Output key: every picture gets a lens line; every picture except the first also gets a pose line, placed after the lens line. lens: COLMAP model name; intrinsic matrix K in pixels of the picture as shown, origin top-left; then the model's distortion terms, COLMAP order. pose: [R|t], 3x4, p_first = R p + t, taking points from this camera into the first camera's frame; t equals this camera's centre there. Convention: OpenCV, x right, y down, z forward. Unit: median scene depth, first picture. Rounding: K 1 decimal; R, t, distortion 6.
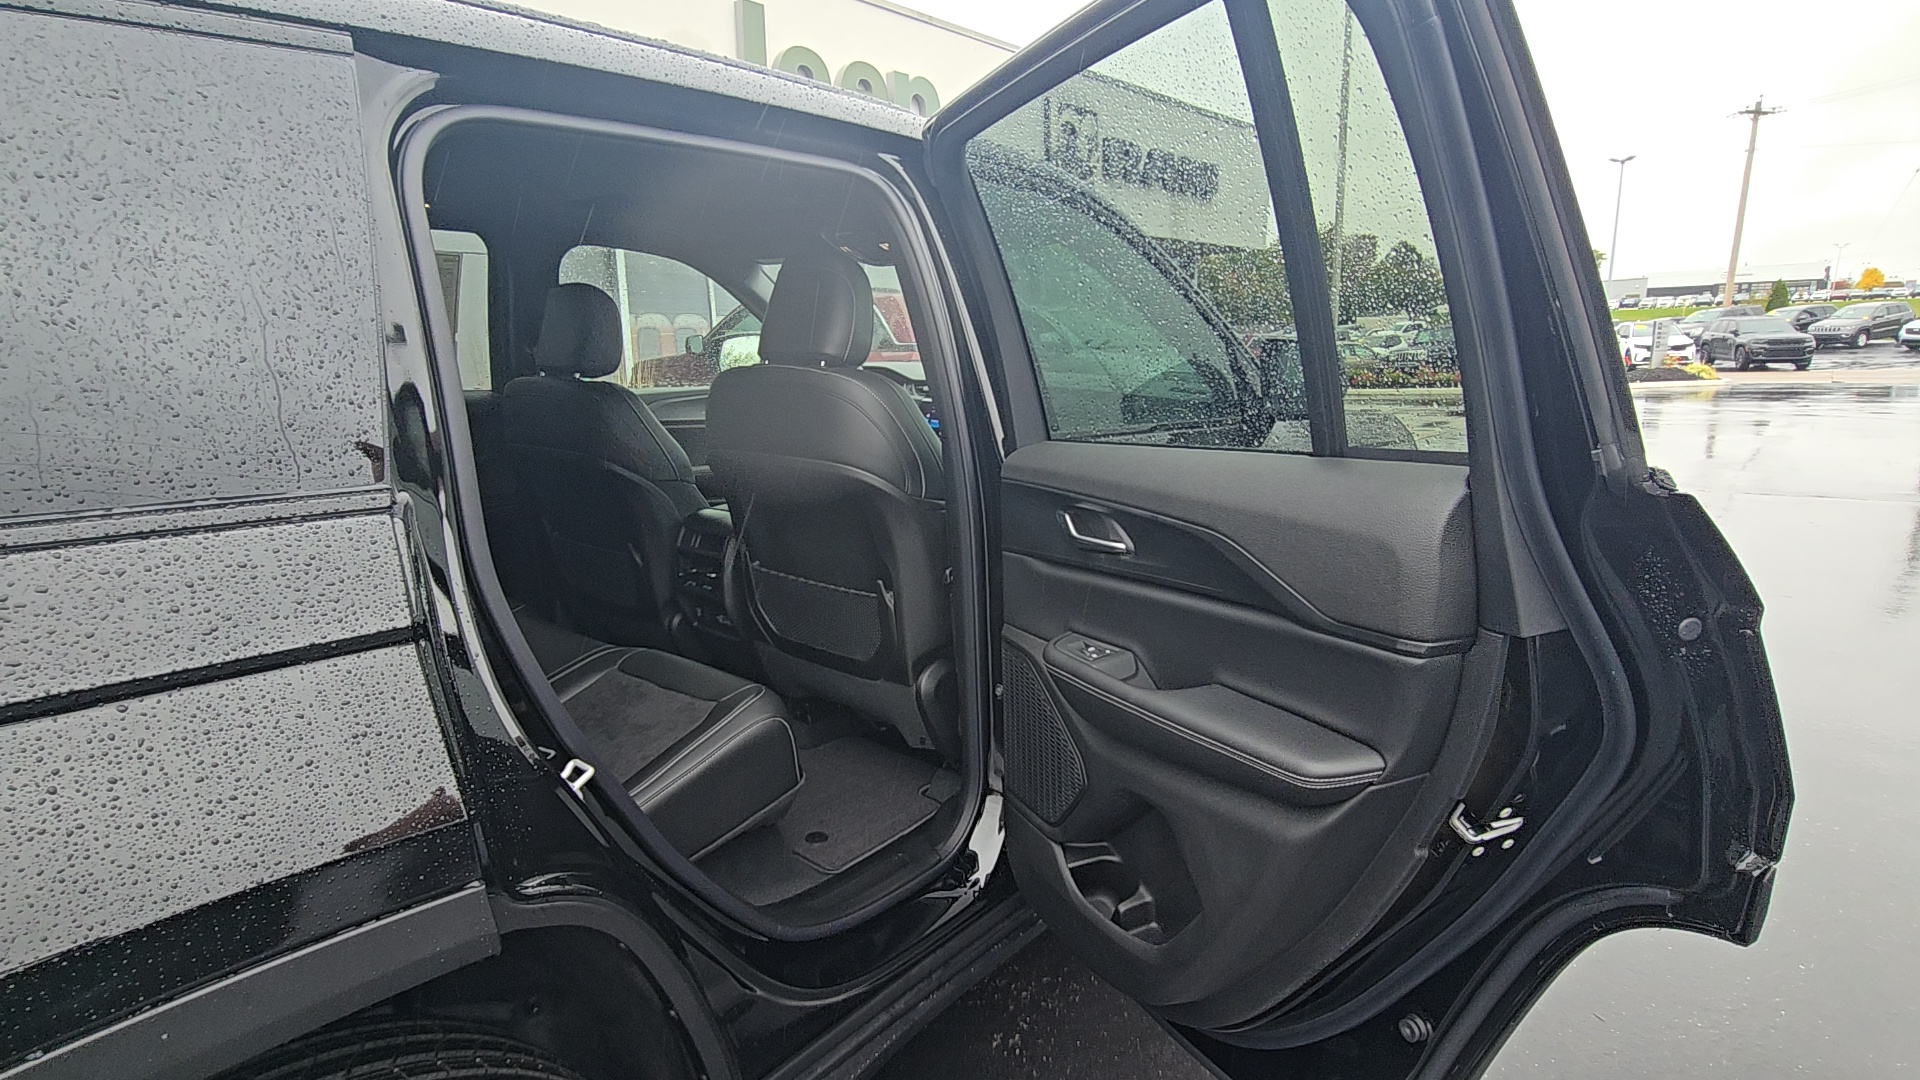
lens RADIAL K [[966.8, 0, 953.5], [0, 966.8, 542.6], [0, 0, 1]] dist [0.001557, -0.000711]
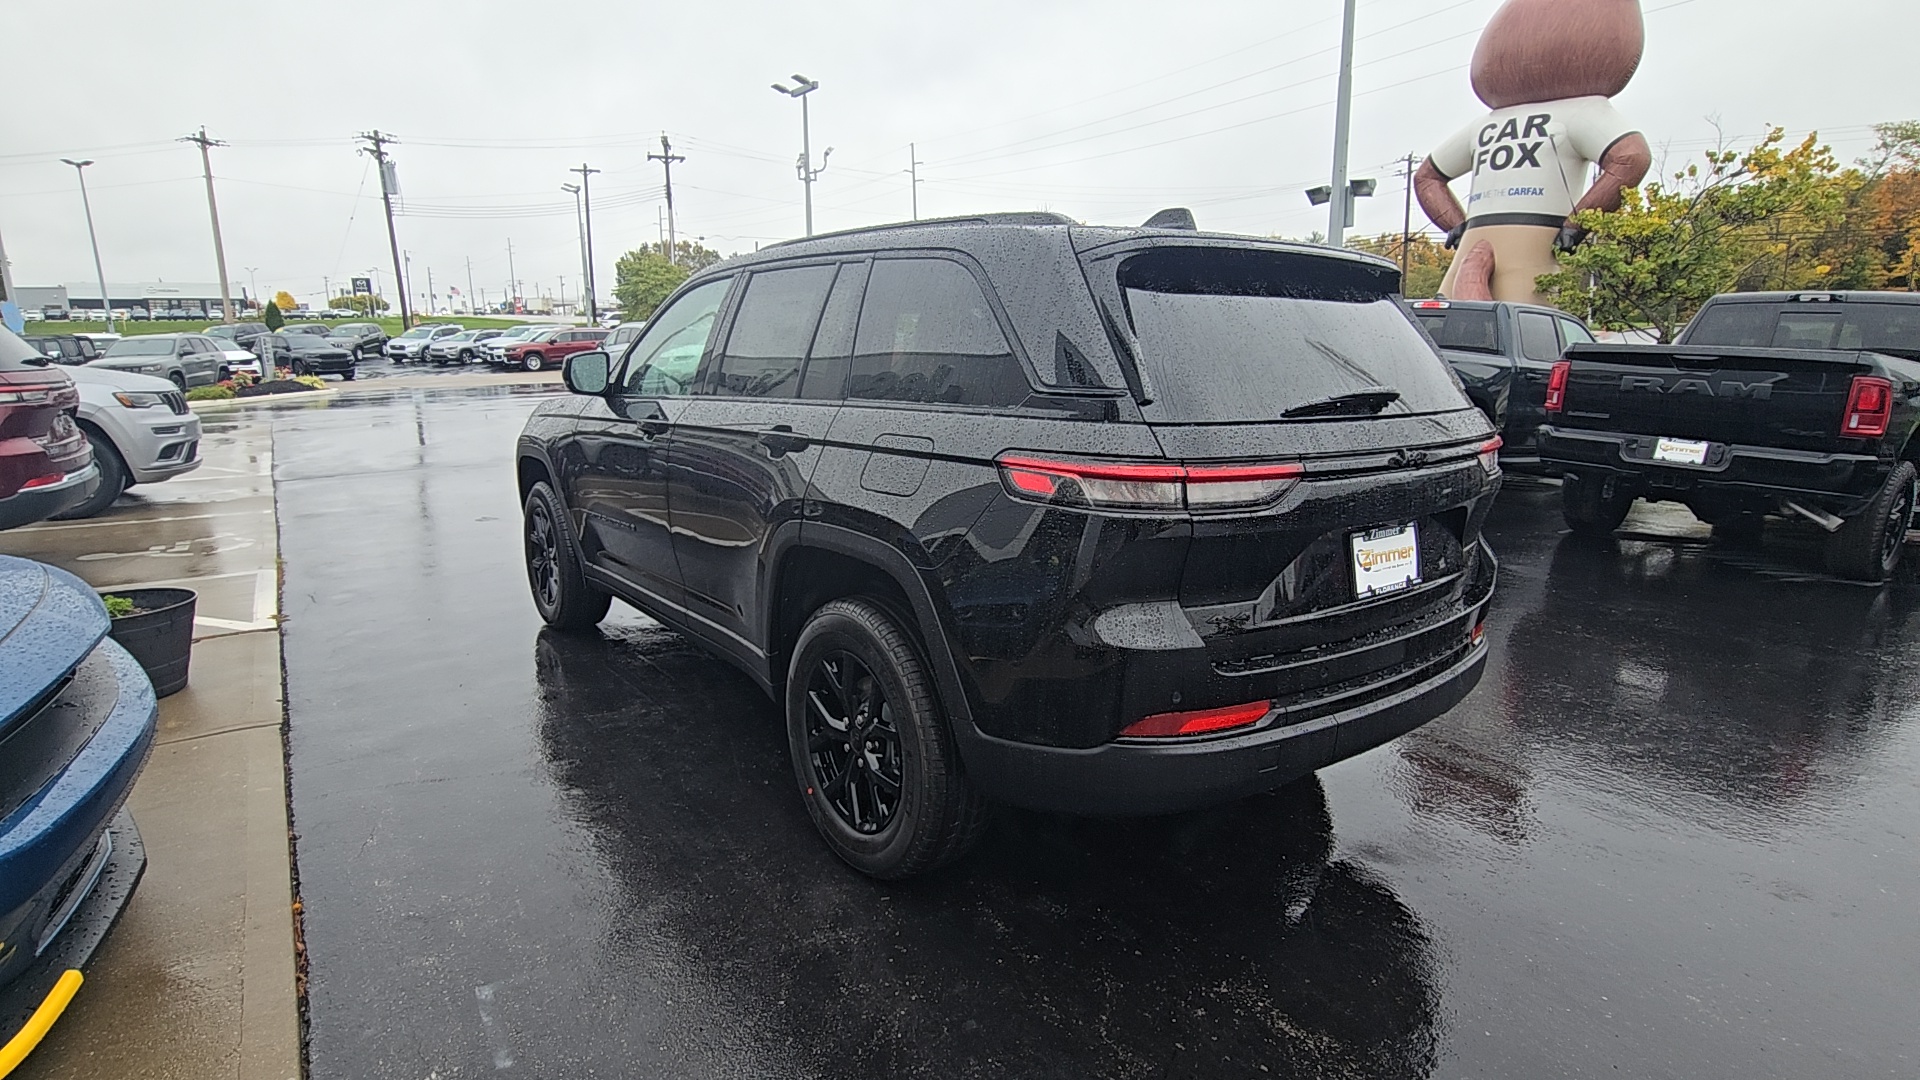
lens RADIAL K [[961.1, 0, 952.1], [0, 961.1, 550.1], [0, 0, 1]] dist [-0.000062, -0.000932]
pose [[0.214842, -0.197404, 0.956491, -0.123229], [0.202902, 0.967013, 0.154000, -0.006469], [-0.955340, 0.160988, 0.247809, 0.028281]]
